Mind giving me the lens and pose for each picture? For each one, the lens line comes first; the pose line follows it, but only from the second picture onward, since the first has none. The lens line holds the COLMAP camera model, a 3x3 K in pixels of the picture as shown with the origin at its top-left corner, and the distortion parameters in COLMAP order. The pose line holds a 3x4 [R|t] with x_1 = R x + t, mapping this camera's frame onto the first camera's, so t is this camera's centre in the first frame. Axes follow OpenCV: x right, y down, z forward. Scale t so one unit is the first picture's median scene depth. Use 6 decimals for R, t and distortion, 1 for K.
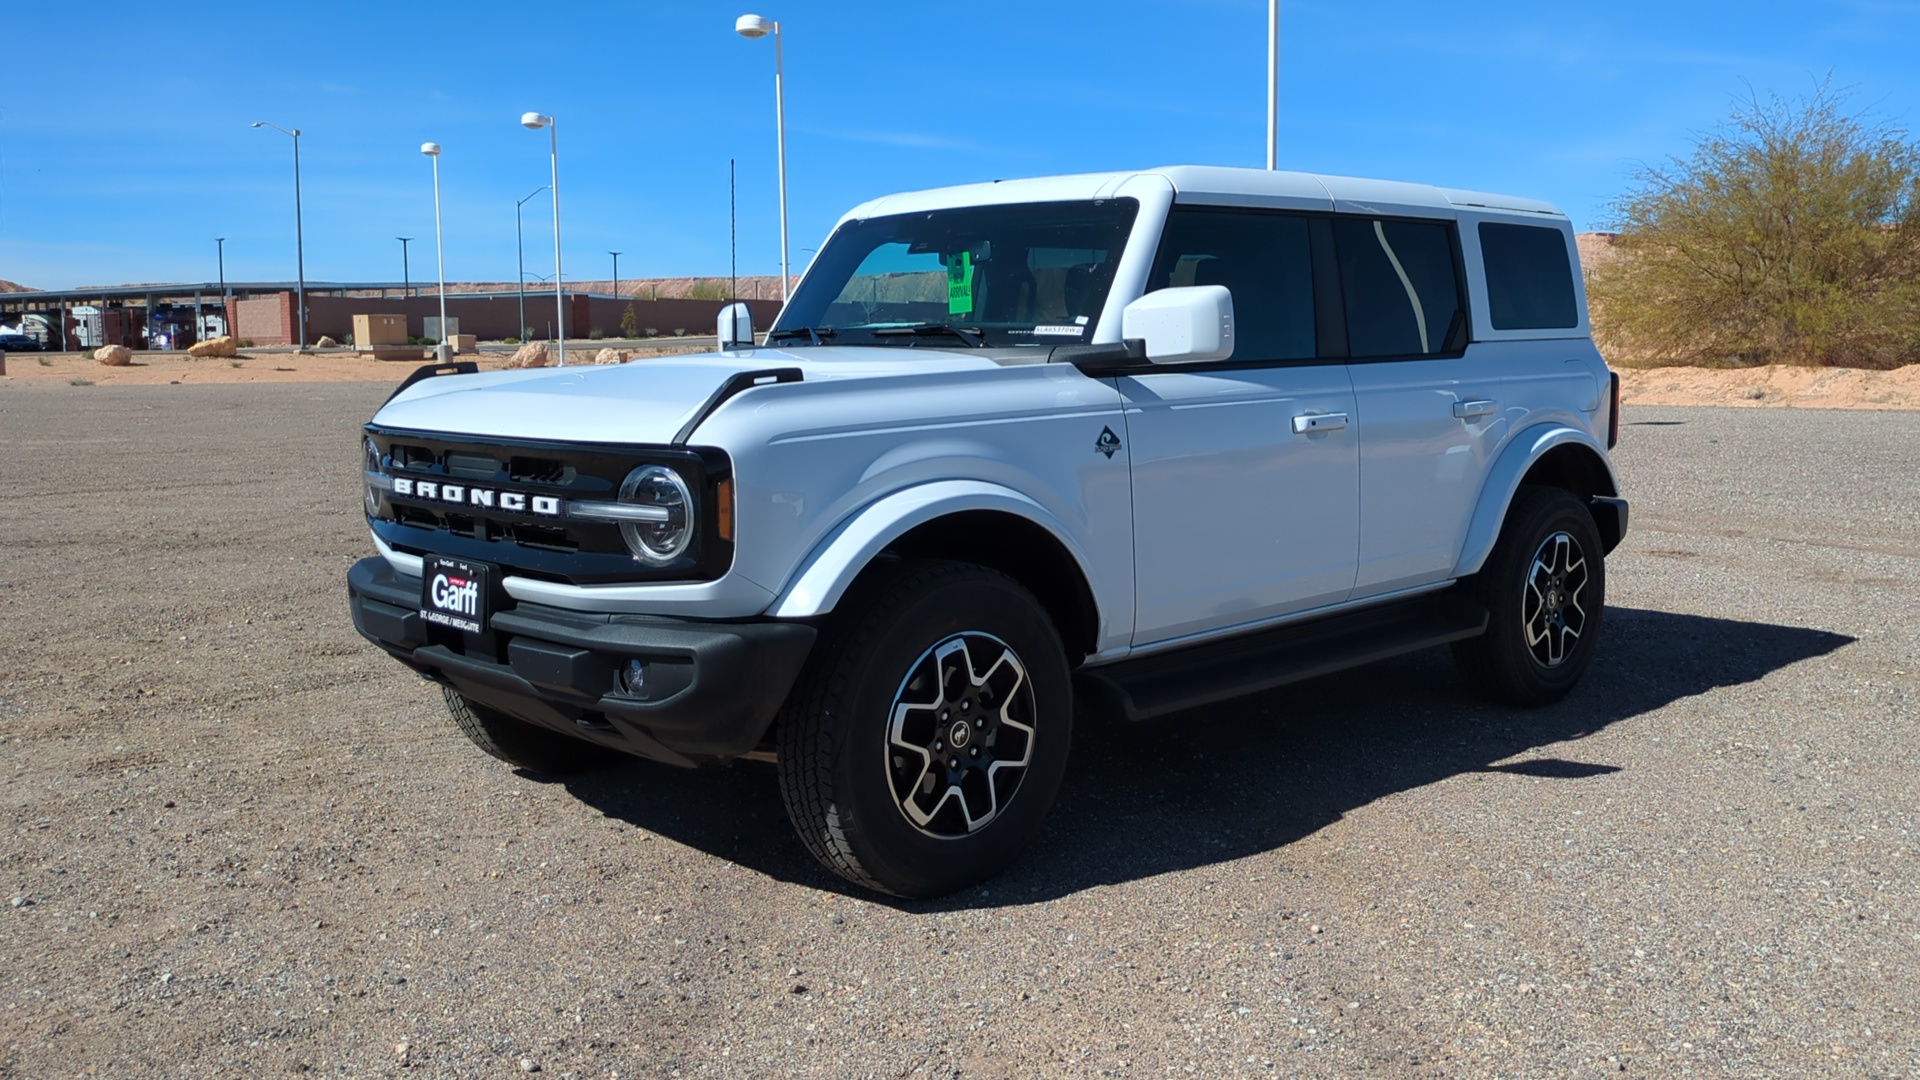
lens RADIAL K [[1646.3, 0, 968.7], [0, 1646.3, 555.0], [0, 0, 1]] dist [0.062680, -0.075016]
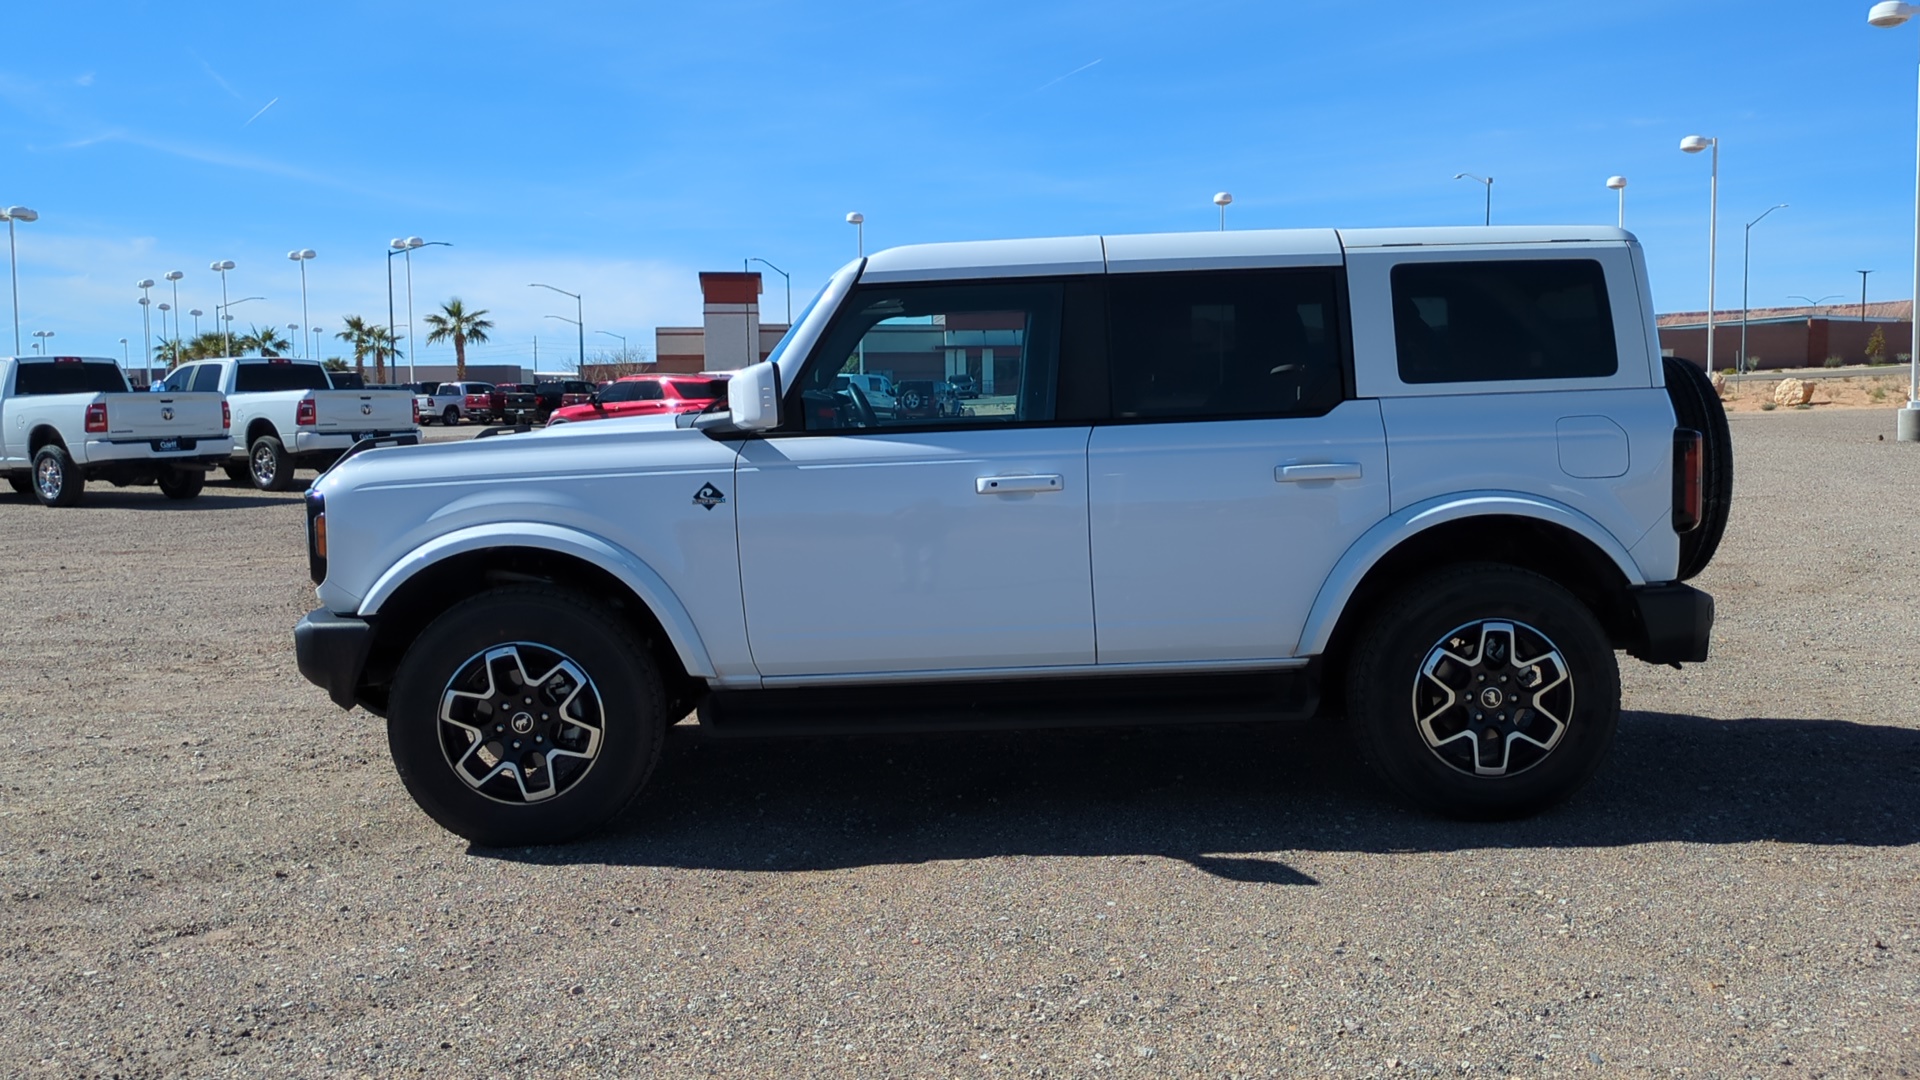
lens RADIAL K [[1646.3, 0, 970.7], [0, 1646.3, 541.0], [0, 0, 1]] dist [0.062680, -0.075016]
pose [[0.737251, 0.048177, -0.673899, 0.984027], [-0.066977, 0.997753, -0.001944, -0.045774], [0.672291, 0.046569, 0.738821, 0.256089]]
